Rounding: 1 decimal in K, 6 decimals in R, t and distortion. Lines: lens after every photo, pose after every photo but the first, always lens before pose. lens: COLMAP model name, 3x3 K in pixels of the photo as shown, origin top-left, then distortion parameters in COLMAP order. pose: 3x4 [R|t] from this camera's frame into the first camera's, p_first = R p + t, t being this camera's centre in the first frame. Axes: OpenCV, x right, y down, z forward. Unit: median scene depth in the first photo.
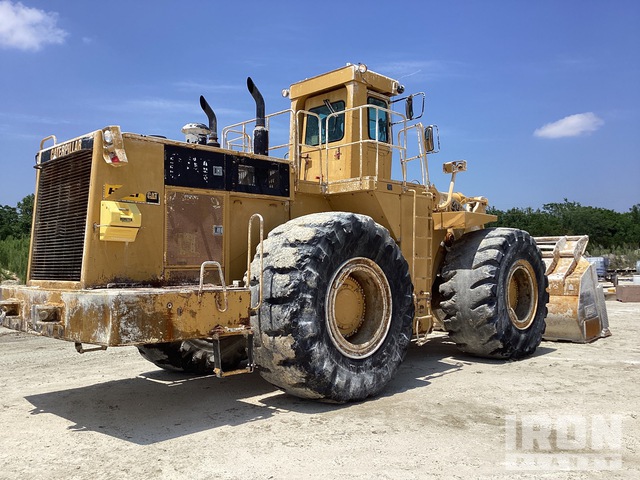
lens RADIAL K [[553.2, 0, 320.0], [0, 553.2, 240.0], [0, 0, 1]] dist [0.127067, -0.312856]
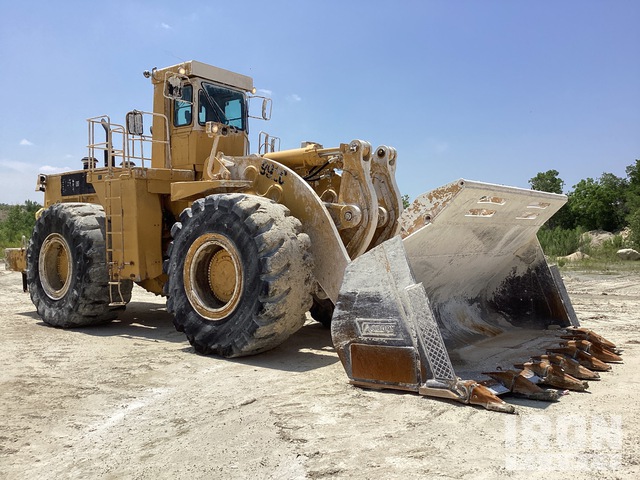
lens RADIAL K [[553.2, 0, 320.0], [0, 553.2, 240.0], [0, 0, 1]] dist [0.127067, -0.312856]
pose [[0.141597, 0.022126, -0.989677, 1.768025], [0.052382, 0.998182, 0.029811, 0.044982], [0.988538, -0.056062, 0.140181, 1.583623]]
